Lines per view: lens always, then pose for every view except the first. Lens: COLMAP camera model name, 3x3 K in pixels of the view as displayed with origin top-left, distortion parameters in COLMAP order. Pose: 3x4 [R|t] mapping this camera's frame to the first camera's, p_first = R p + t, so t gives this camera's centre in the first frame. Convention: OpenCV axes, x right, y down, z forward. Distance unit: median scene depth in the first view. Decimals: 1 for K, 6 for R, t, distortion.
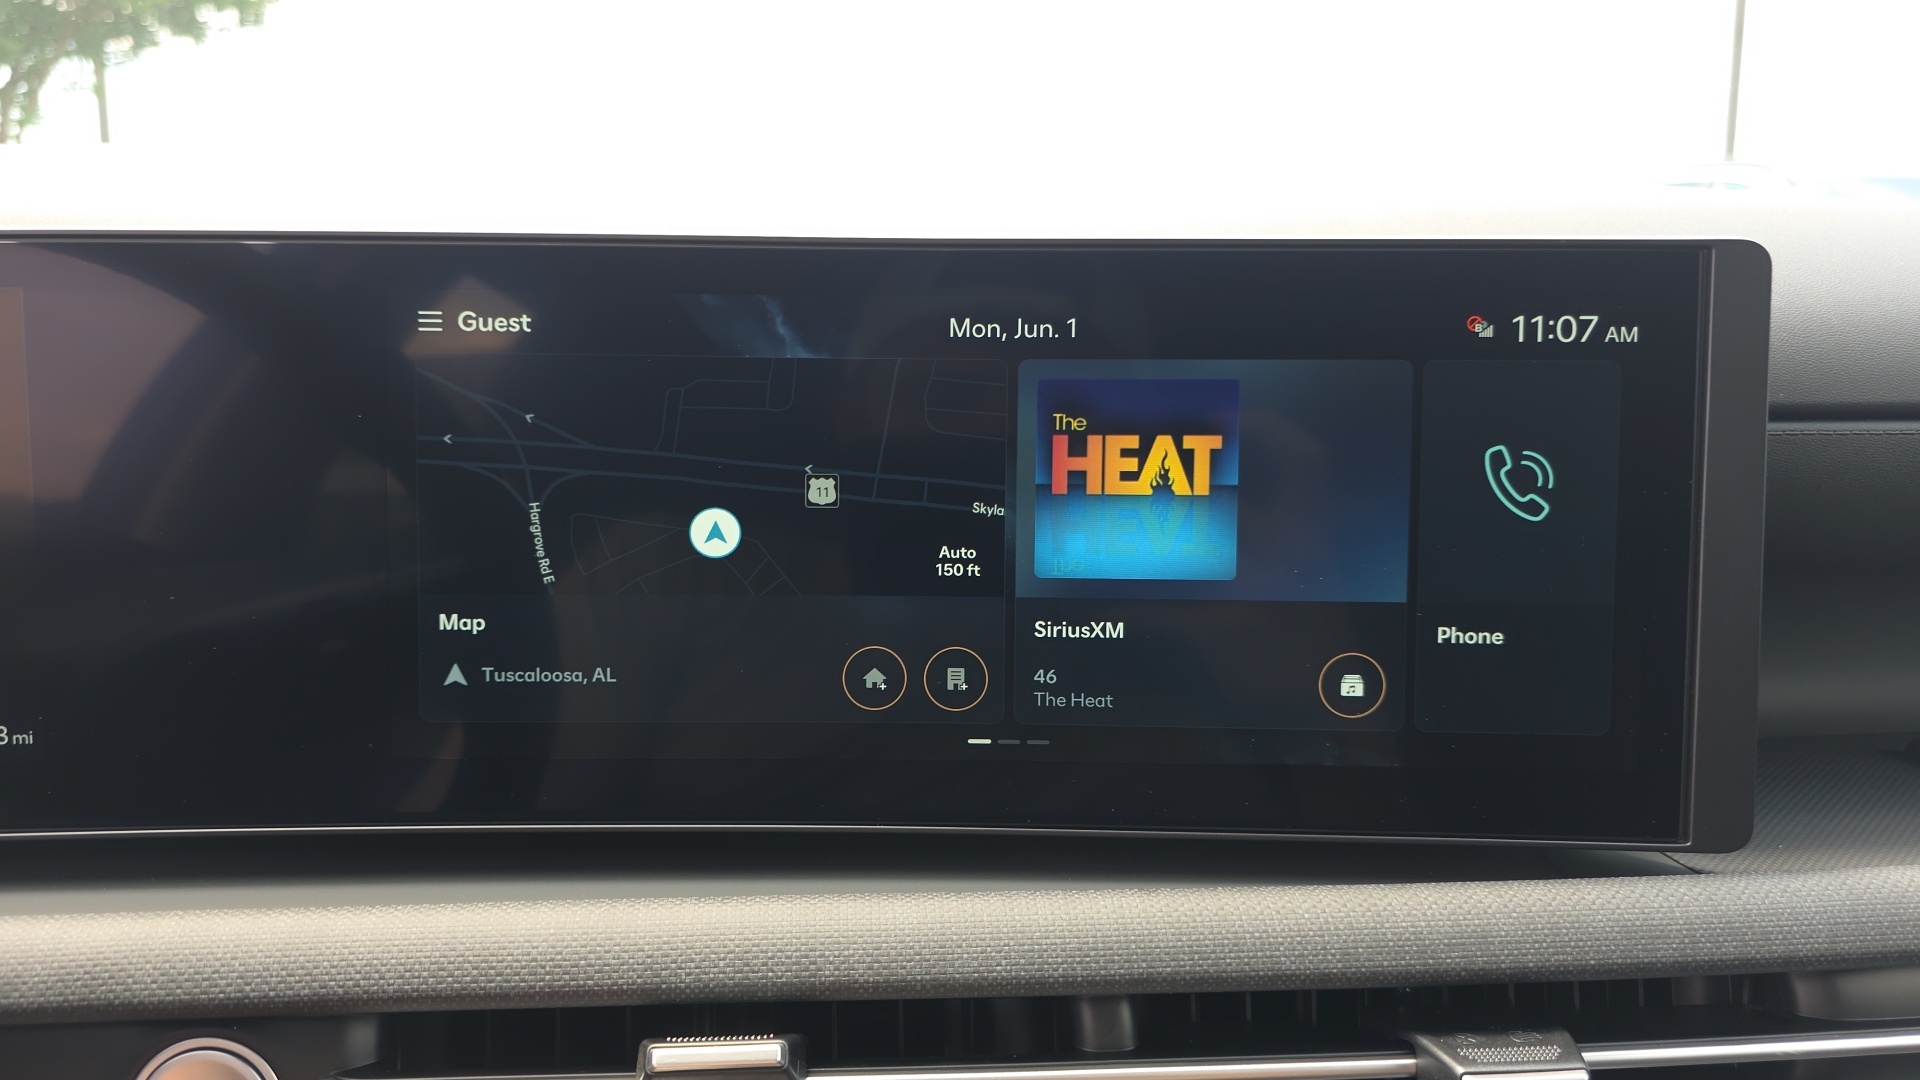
lens RADIAL K [[1291.2, 0, 925.9], [0, 1291.2, 538.3], [0, 0, 1]] dist [0.046718, -0.050279]
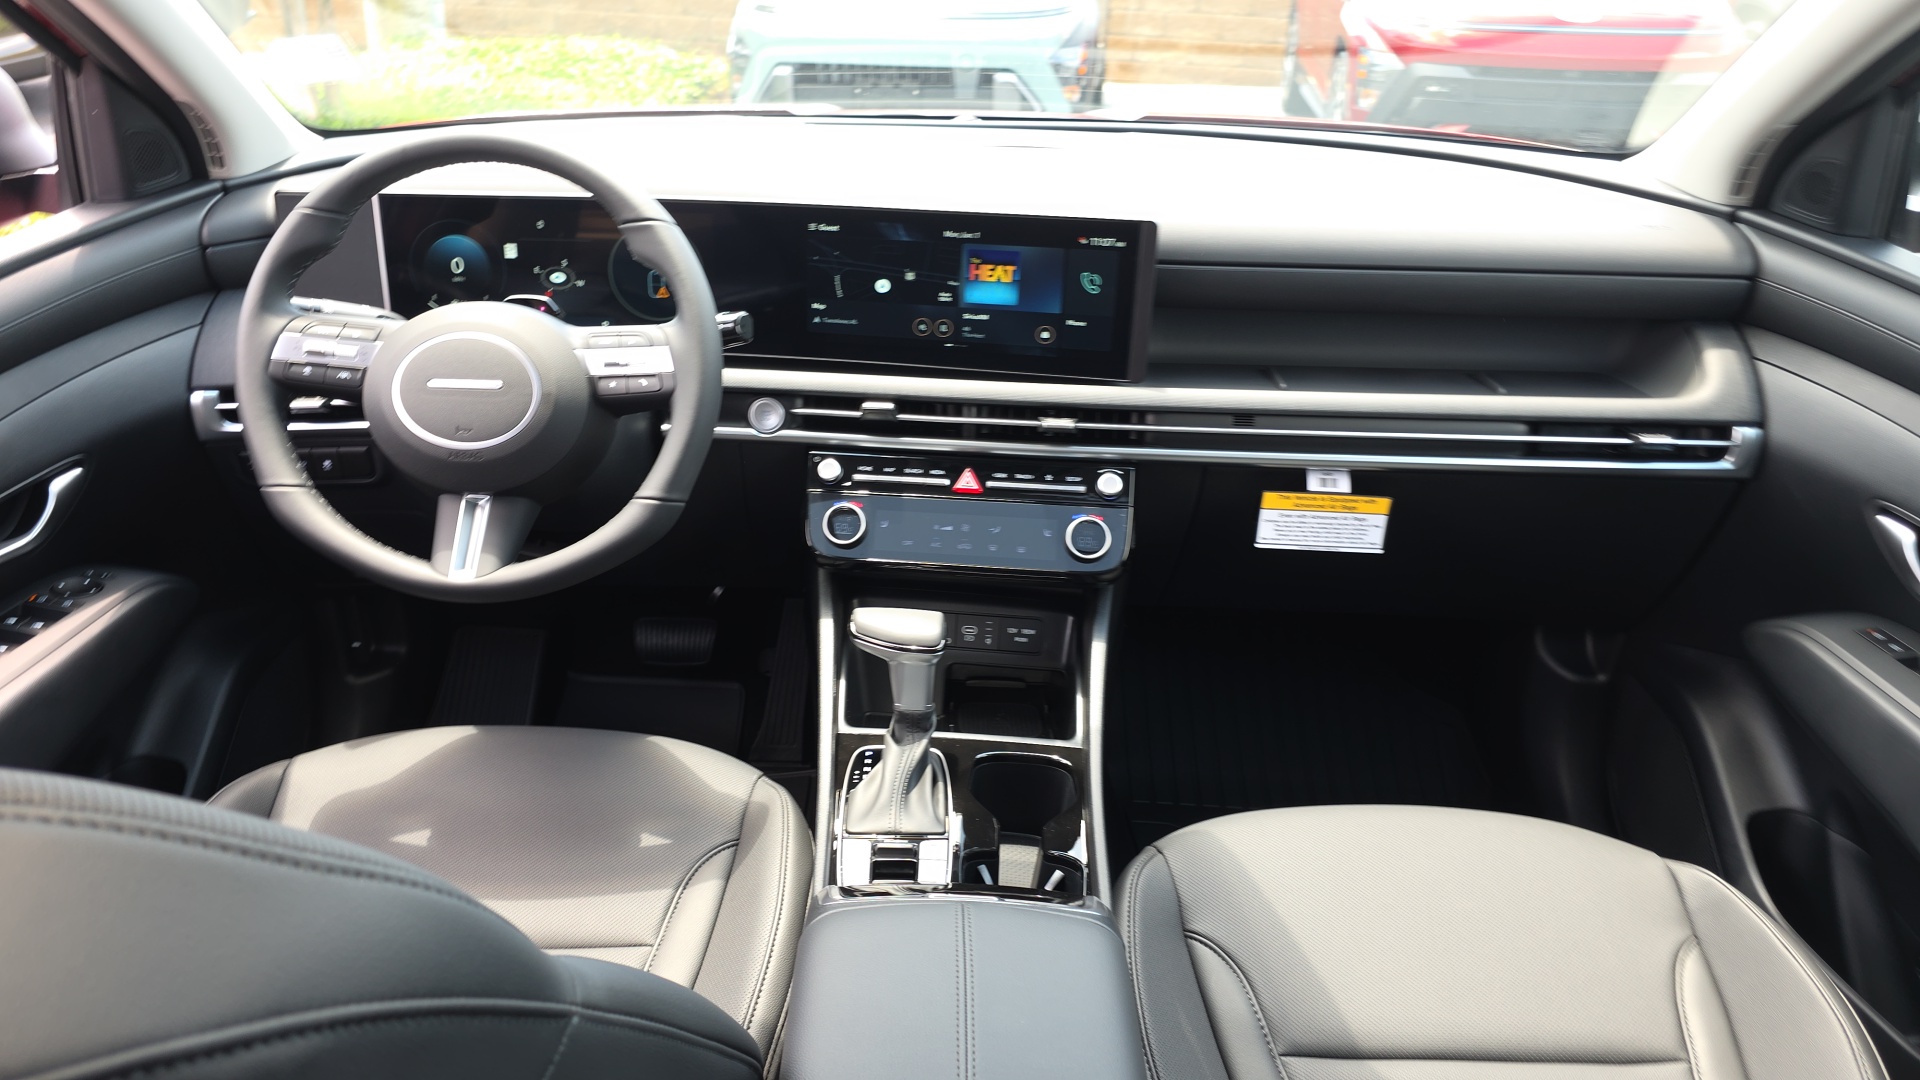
lens RADIAL K [[1291.2, 0, 923.0], [0, 1291.2, 532.2], [0, 0, 1]] dist [0.046718, -0.050279]
pose [[0.986703, 0.076745, -0.143275, 0.565204], [-0.041010, 0.970536, 0.237441, -0.212072], [0.157275, -0.228408, 0.960778, -2.859247]]
